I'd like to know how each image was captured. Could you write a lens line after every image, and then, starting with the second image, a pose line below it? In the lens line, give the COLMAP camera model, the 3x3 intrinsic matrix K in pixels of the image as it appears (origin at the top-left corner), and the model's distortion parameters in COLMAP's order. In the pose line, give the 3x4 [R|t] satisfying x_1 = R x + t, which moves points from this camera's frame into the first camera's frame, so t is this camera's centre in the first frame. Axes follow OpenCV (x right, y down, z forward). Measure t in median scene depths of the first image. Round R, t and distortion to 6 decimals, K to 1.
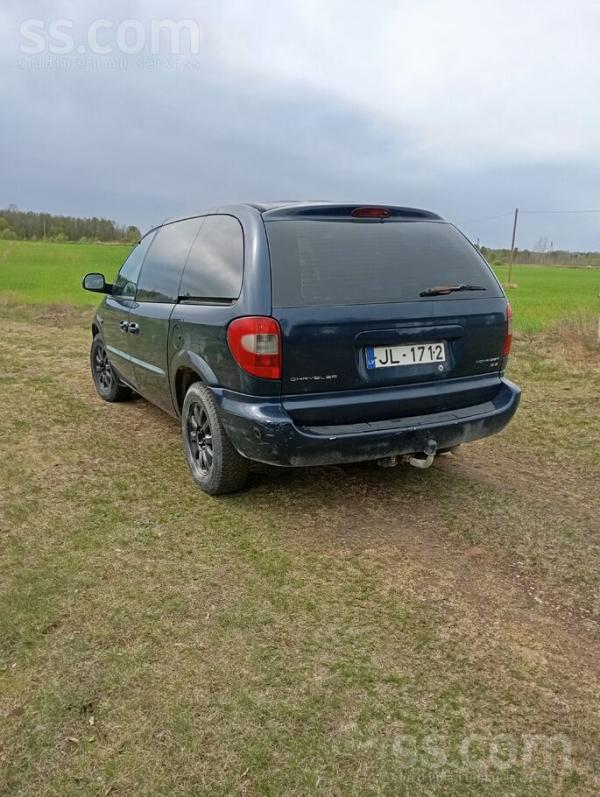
lens RADIAL K [[671.7, 0, 300.0], [0, 671.7, 398.5], [0, 0, 1]] dist [0.082067, -0.095856]
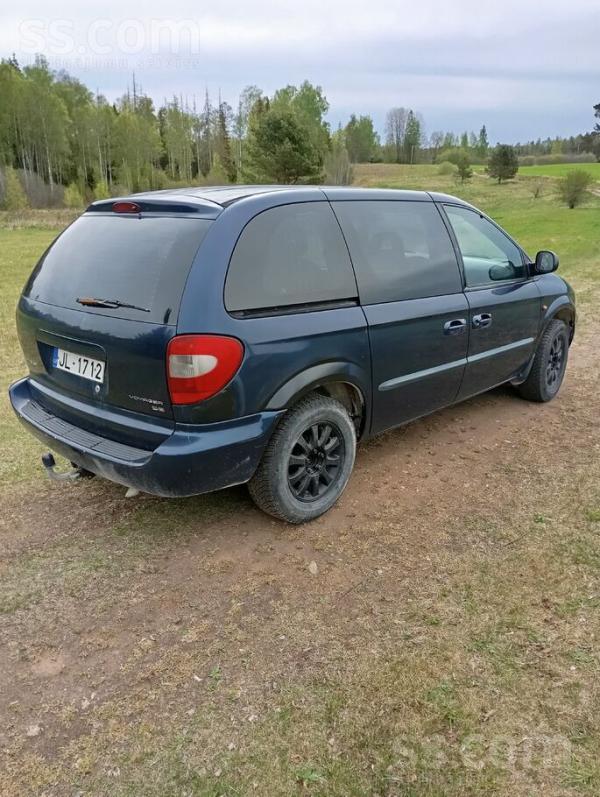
lens RADIAL K [[671.7, 0, 300.0], [0, 671.7, 398.5], [0, 0, 1]] dist [0.082067, -0.095856]
pose [[0.308810, 0.277931, -0.909610, 1.124103], [-0.183422, 0.955804, 0.229774, -0.291554], [0.933270, 0.095886, 0.346140, 0.956566]]
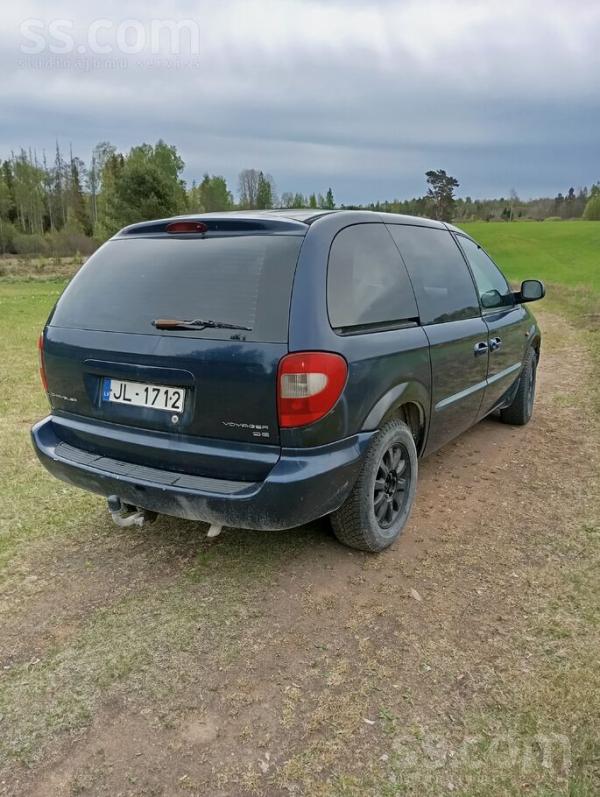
lens RADIAL K [[671.7, 0, 300.0], [0, 671.7, 398.5], [0, 0, 1]] dist [0.082067, -0.095856]
pose [[0.501438, 0.188635, -0.844379, 0.980768], [-0.169459, 0.978453, 0.117954, -0.193892], [0.848436, 0.083941, 0.522600, 0.712483]]
